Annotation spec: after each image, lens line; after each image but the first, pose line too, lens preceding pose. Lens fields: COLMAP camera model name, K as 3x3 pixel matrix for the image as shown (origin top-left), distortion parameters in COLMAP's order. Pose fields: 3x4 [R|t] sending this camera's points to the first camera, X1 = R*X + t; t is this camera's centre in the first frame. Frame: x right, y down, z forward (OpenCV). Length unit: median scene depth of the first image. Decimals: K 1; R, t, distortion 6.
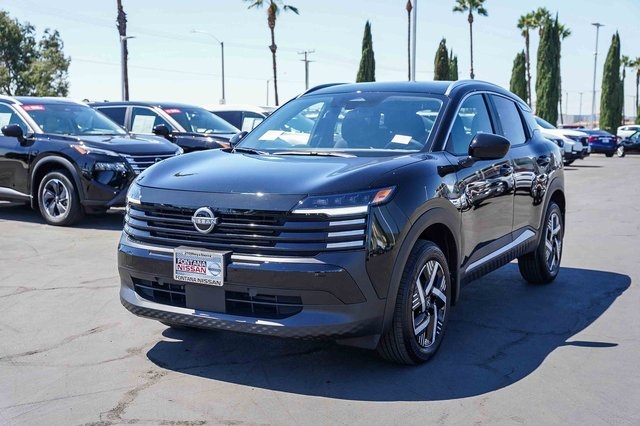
lens RADIAL K [[858.2, 0, 288.7], [0, 858.2, 213.9], [0, 0, 1]] dist [0.088412, 0.000000]
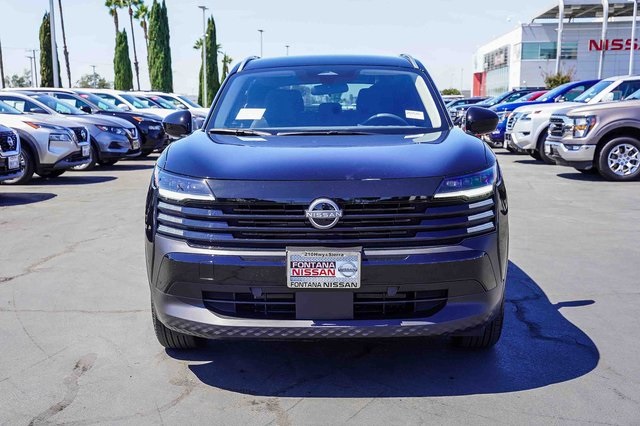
lens RADIAL K [[858.2, 0, 318.5], [0, 858.2, 215.4], [0, 0, 1]] dist [0.088412, 0.000000]
pose [[0.867368, -0.076469, 0.491757, -0.513652], [0.064254, 0.997061, 0.041713, -0.026363], [-0.493502, -0.004583, 0.869733, 0.262953]]
